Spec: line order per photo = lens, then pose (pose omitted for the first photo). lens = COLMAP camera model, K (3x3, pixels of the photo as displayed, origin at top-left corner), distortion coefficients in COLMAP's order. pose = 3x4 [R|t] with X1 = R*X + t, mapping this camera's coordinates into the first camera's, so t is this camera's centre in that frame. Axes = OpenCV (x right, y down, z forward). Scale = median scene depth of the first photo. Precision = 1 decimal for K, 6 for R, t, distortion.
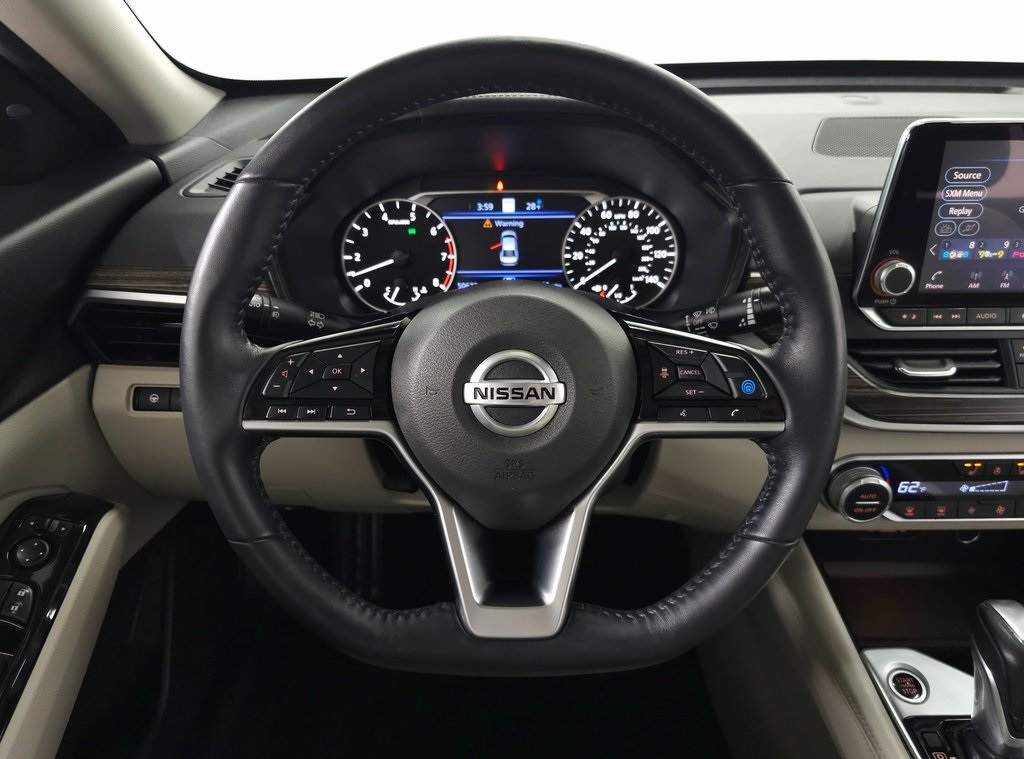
lens RADIAL K [[712.2, 0, 513.4], [0, 712.2, 377.8], [0, 0, 1]] dist [0.050645, -0.068562]
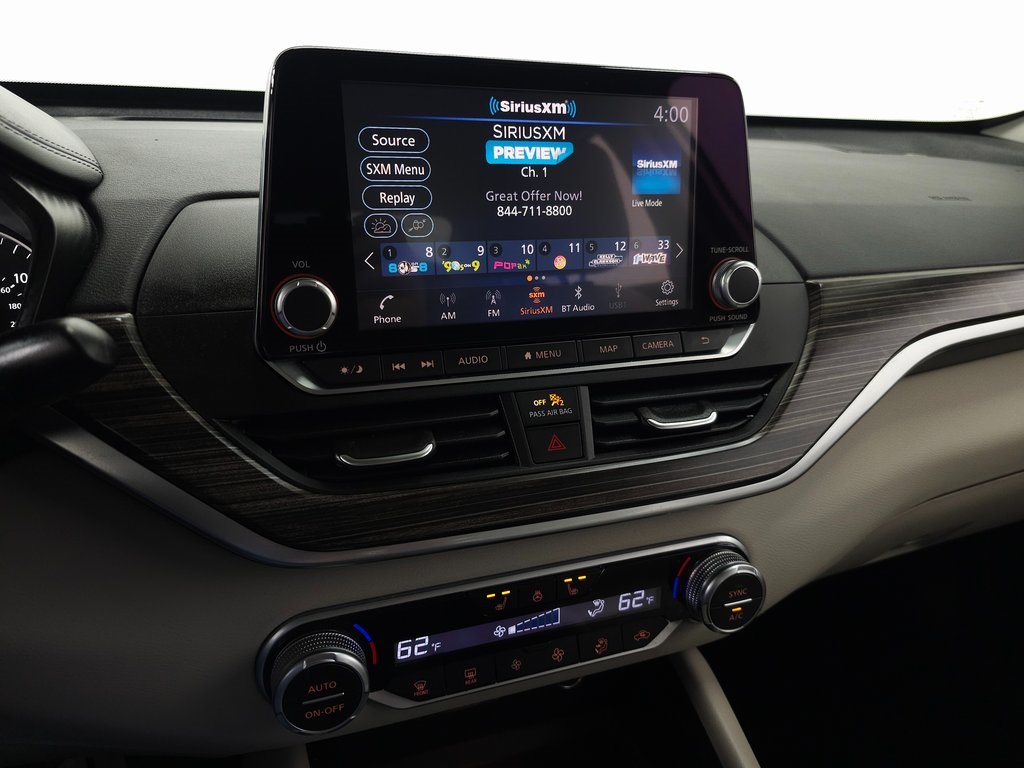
lens RADIAL K [[707.0, 0, 518.4], [0, 707.0, 384.2], [0, 0, 1]] dist [0.062709, -0.113483]
pose [[0.938741, -0.080455, 0.335101, 0.385577], [0.131832, 0.982244, -0.133481, 0.021073], [-0.318412, 0.169481, 0.932679, 0.315903]]
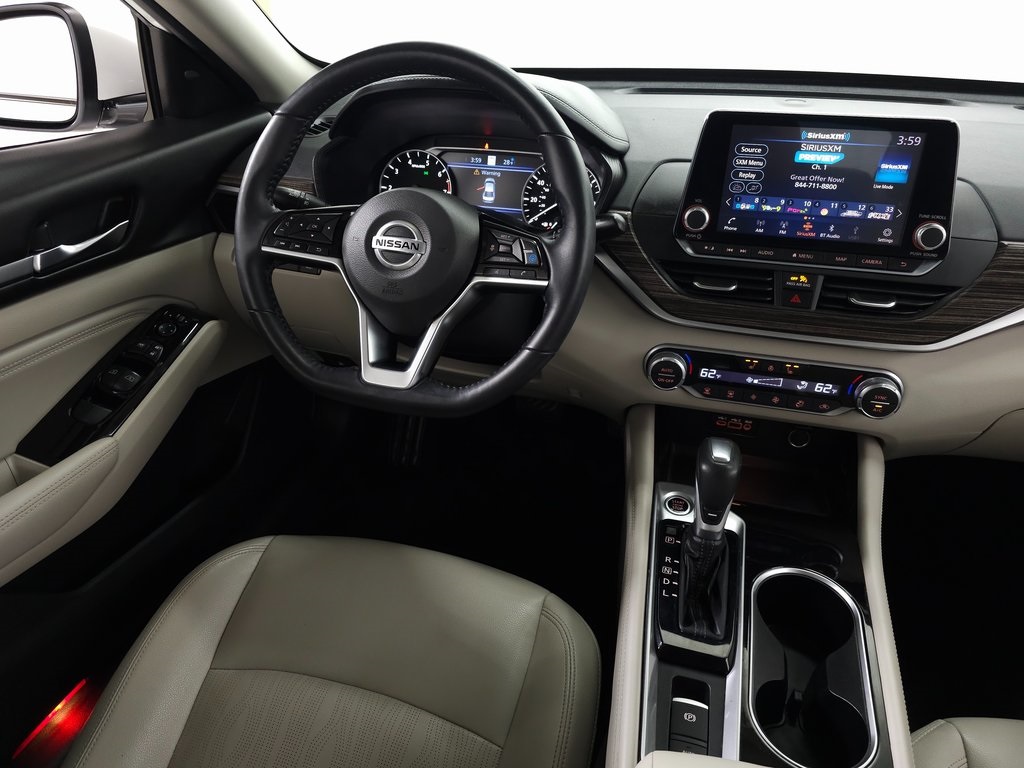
lens RADIAL K [[688.0, 0, 510.6], [0, 688.0, 379.4], [0, 0, 1]] dist [0.067701, -0.098926]
pose [[0.963962, 0.143377, -0.224099, 0.413802], [-0.141404, 0.989638, 0.024915, 0.158834], [0.225349, 0.007672, 0.974248, -0.355607]]
